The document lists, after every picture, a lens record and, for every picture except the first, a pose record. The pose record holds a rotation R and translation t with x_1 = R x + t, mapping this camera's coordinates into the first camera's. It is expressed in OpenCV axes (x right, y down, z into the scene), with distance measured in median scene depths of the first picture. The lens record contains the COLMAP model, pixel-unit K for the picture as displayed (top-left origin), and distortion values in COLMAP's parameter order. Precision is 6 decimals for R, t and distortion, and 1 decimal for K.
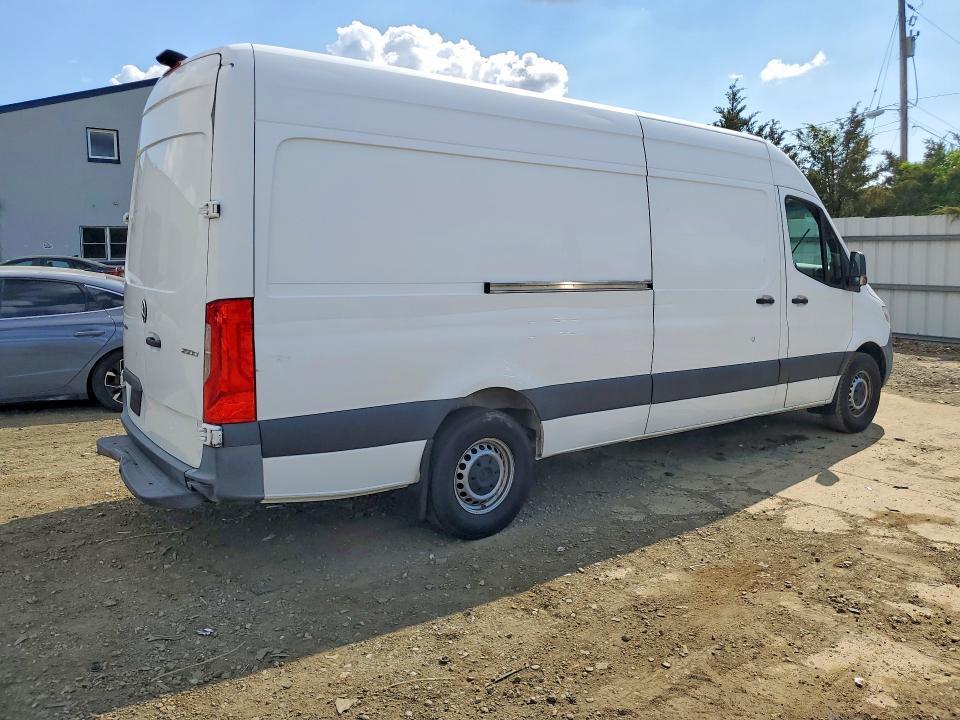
lens RADIAL K [[753.3, 0, 485.5], [0, 753.3, 341.6], [0, 0, 1]] dist [0.011227, -0.003478]
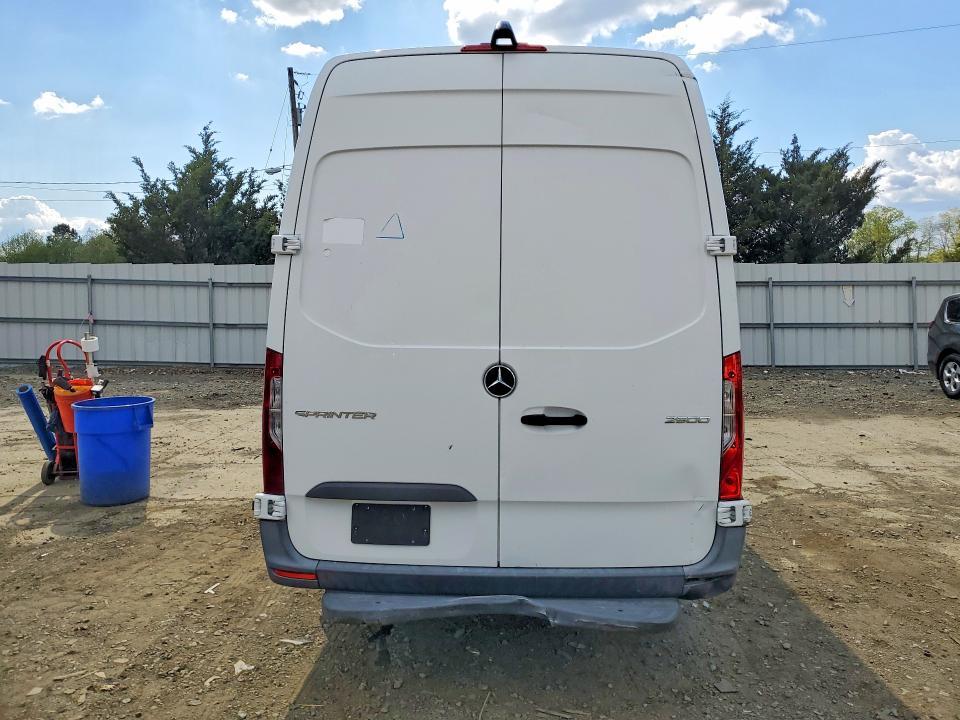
lens RADIAL K [[753.3, 0, 485.5], [0, 753.3, 341.6], [0, 0, 1]] dist [0.011227, -0.003478]
pose [[0.623006, -0.049278, 0.780663, -0.225502], [0.093635, 0.995536, -0.011884, -0.016391], [-0.776593, 0.080502, 0.624839, 0.128344]]
